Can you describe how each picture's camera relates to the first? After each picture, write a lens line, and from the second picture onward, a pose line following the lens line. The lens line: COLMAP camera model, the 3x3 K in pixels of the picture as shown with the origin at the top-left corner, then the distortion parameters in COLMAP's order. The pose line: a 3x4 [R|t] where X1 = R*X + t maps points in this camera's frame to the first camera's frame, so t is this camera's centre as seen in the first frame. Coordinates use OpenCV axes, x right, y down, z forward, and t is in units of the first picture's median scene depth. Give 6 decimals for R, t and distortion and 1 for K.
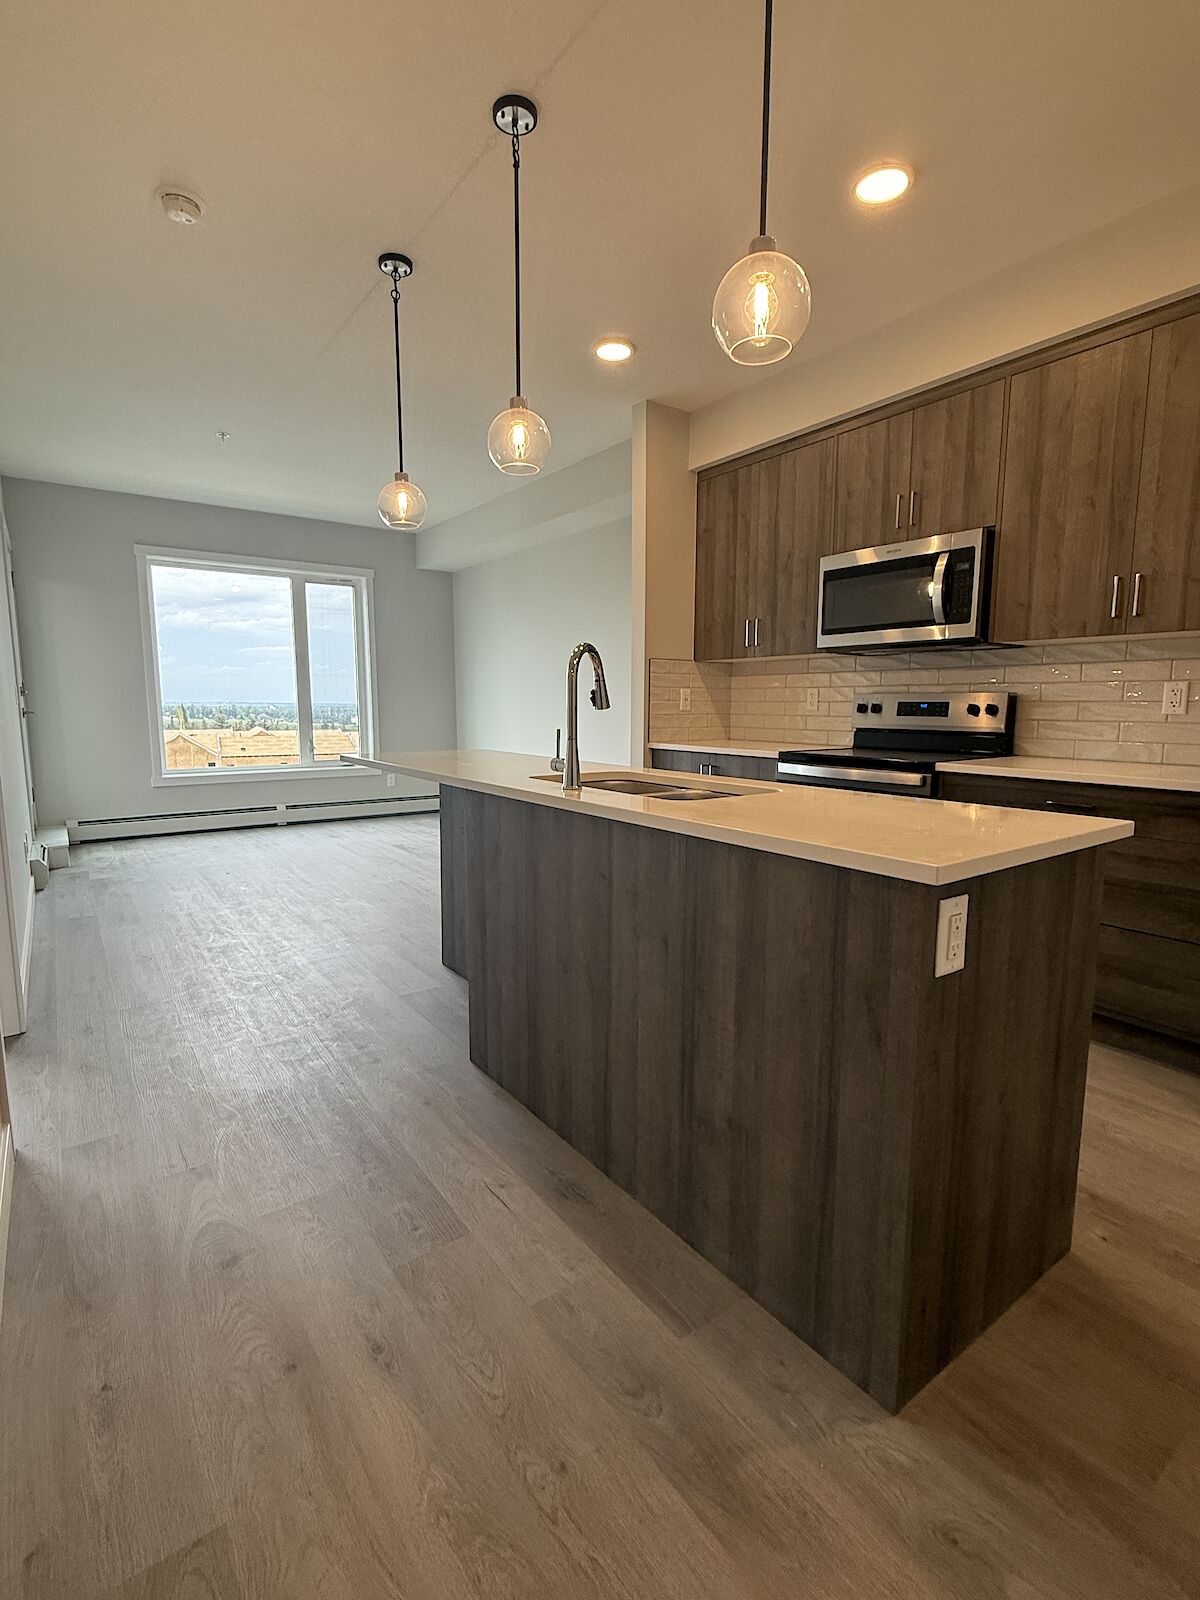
lens RADIAL K [[751.5, 0, 593.4], [0, 751.5, 813.8], [0, 0, 1]] dist [0.000850, 0.000408]
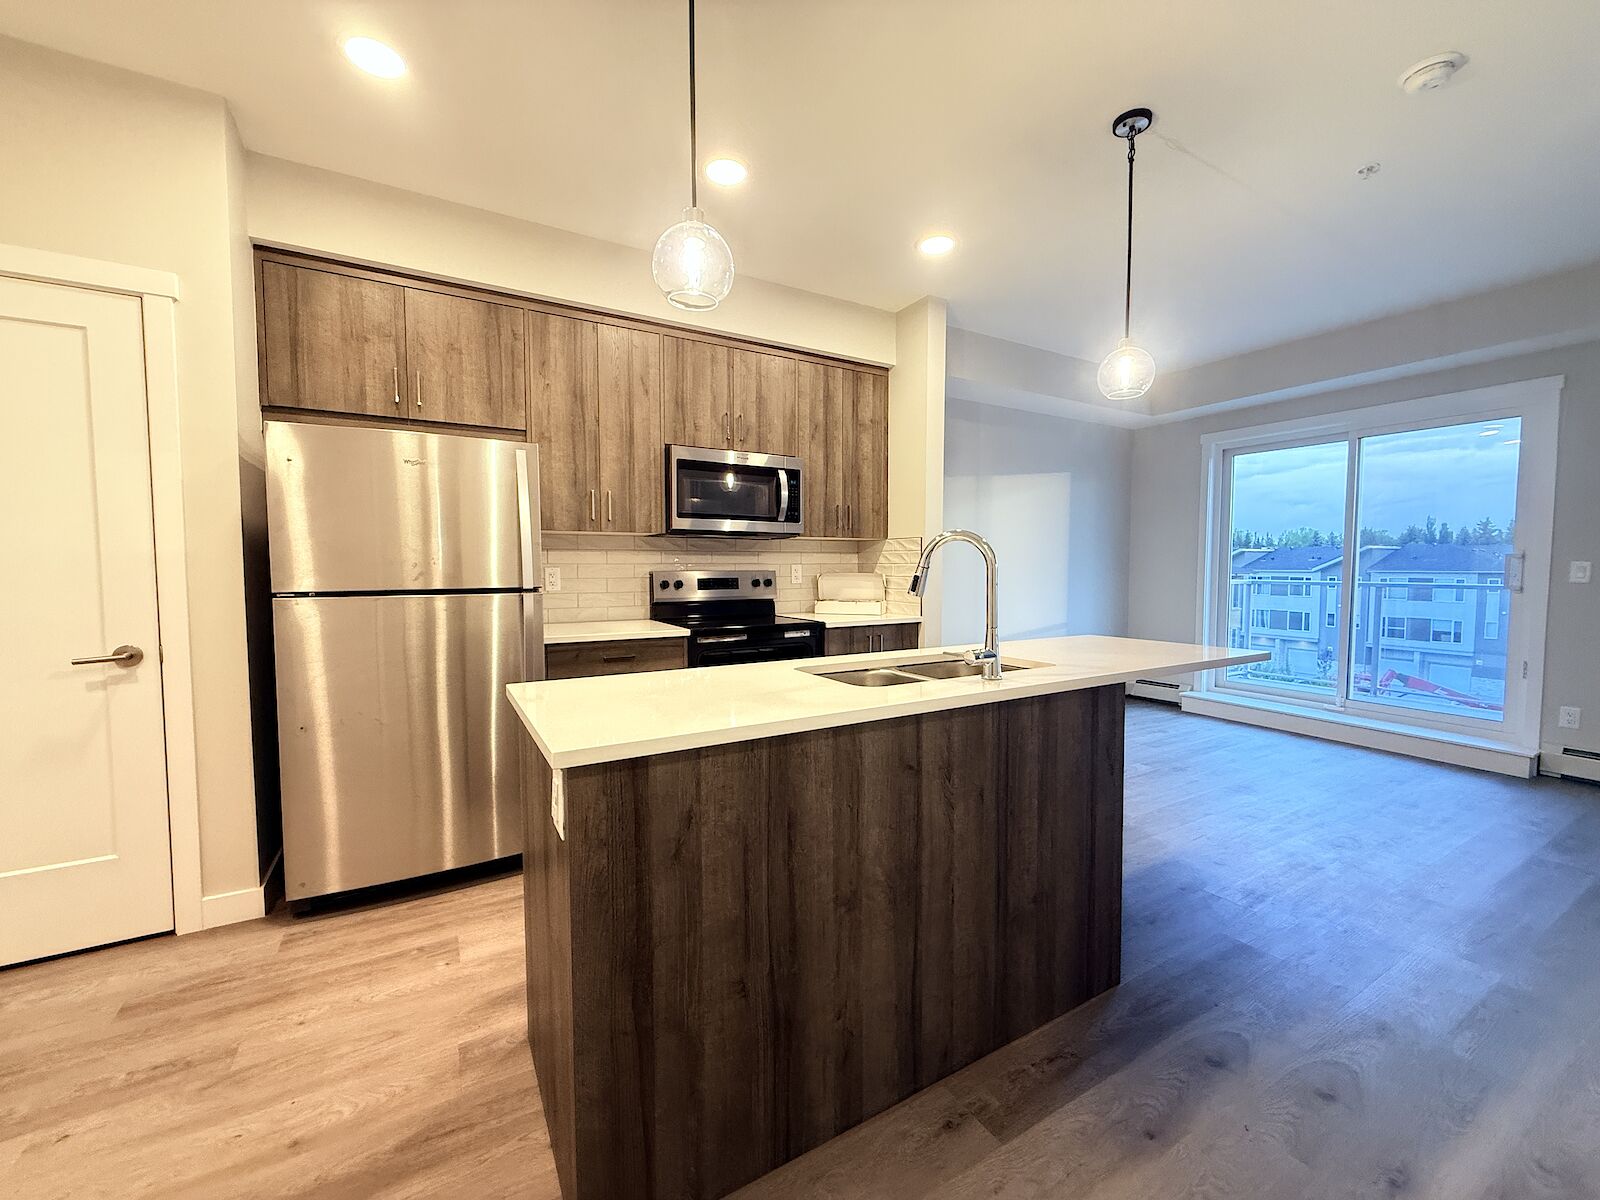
lens RADIAL K [[636.2, 0, 800.0], [0, 636.2, 600.0], [0, 0, 1]] dist [-0.001627, 0.000115]
pose [[0.099580, -0.052669, 0.993635, -0.636038], [0.148584, 0.988189, 0.037490, -0.142743], [-0.983873, 0.143905, 0.106229, 0.821501]]
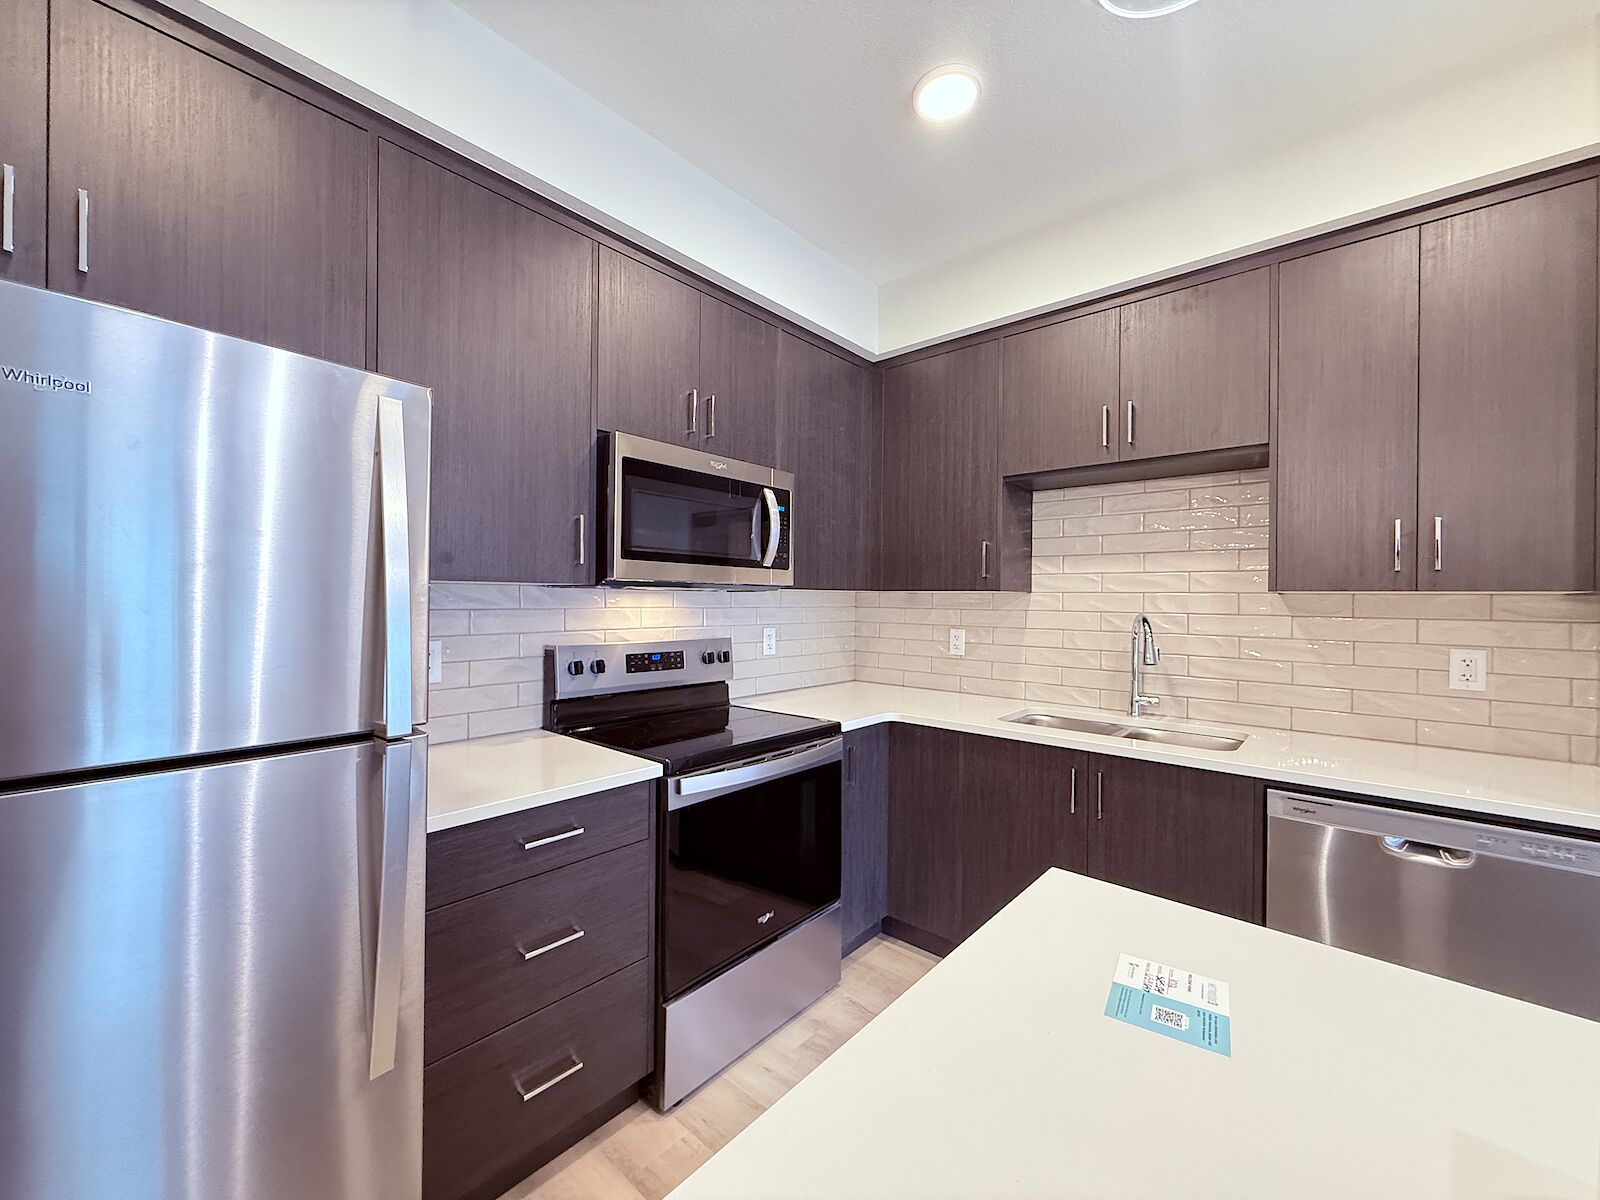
lens RADIAL K [[636.2, 0, 800.0], [0, 636.2, 600.0], [0, 0, 1]] dist [-0.001627, 0.000115]
pose [[-0.221218, -0.004330, 0.975215, -0.253303], [0.127074, 0.991337, 0.033227, -0.222150], [-0.966910, 0.131275, -0.218752, 1.071068]]
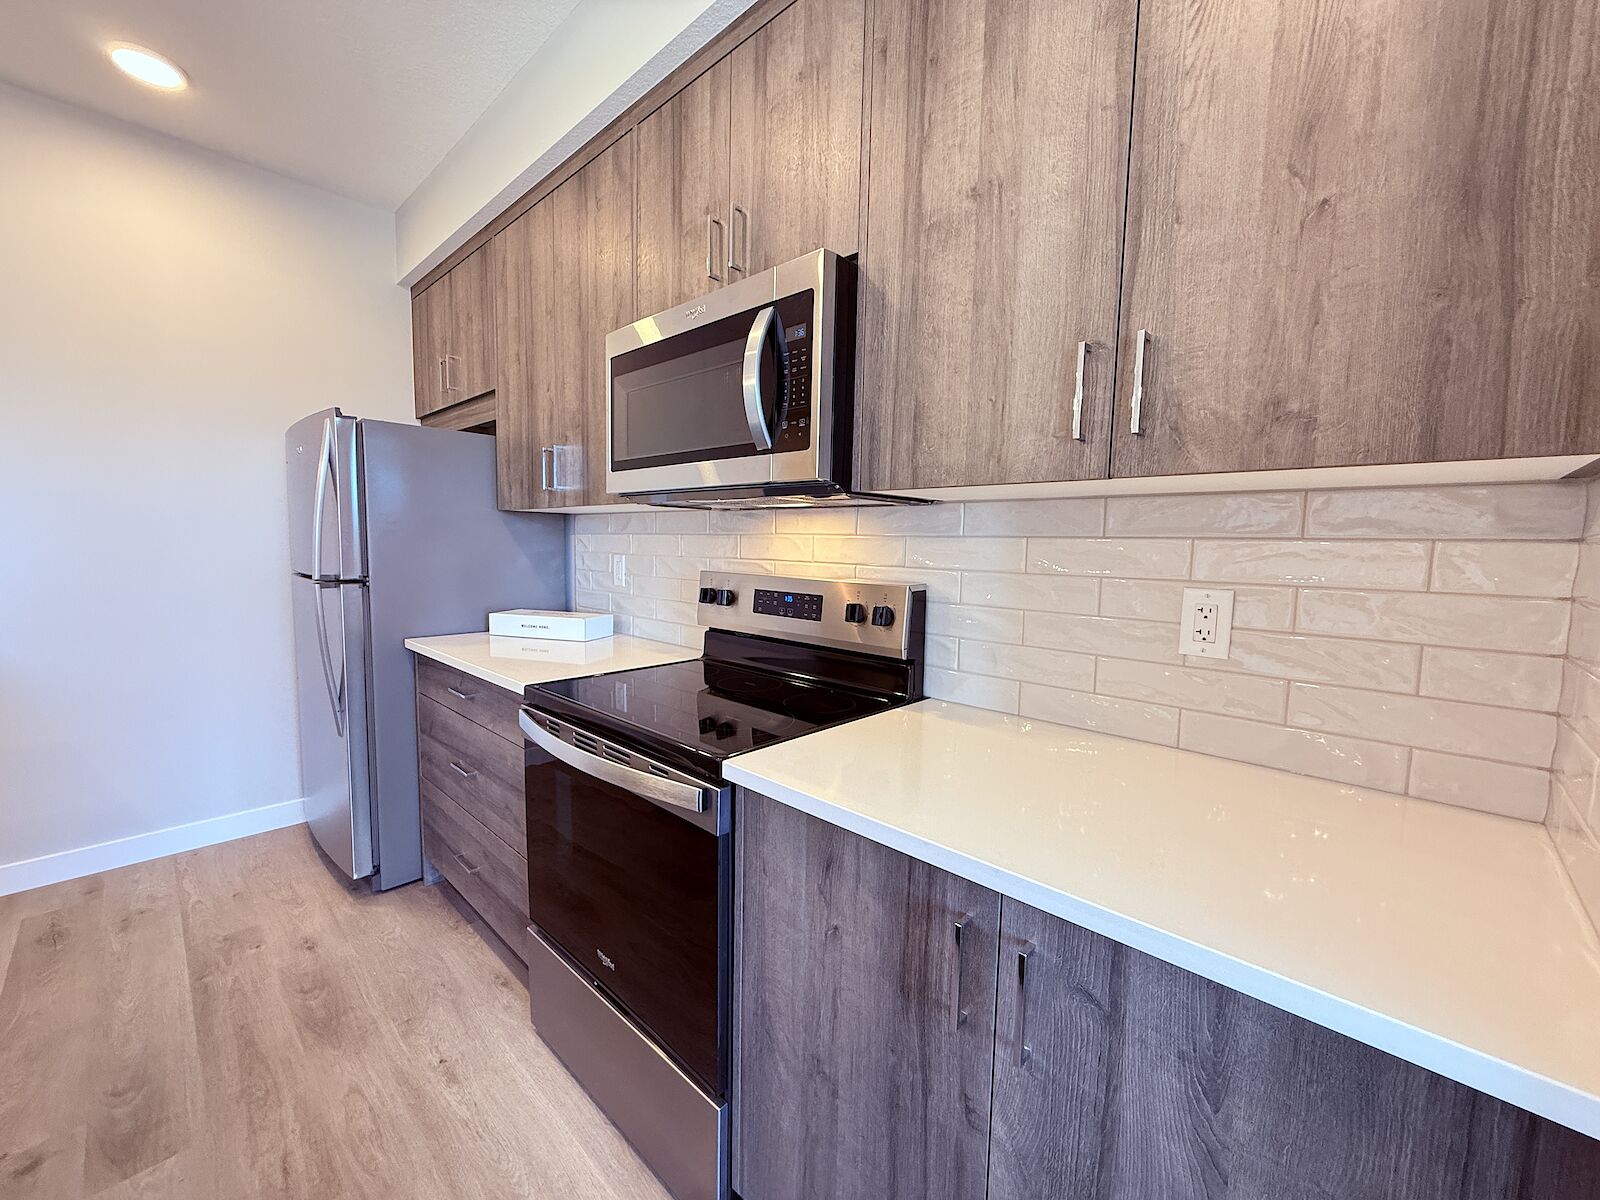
lens RADIAL K [[636.2, 0, 800.0], [0, 636.2, 600.0], [0, 0, 1]] dist [-0.001627, 0.000115]
pose [[0.982362, 0.000110, 0.186988, 0.385769], [0.009356, 0.998718, -0.049742, -0.128409], [-0.186754, 0.050614, 0.981102, 0.562513]]
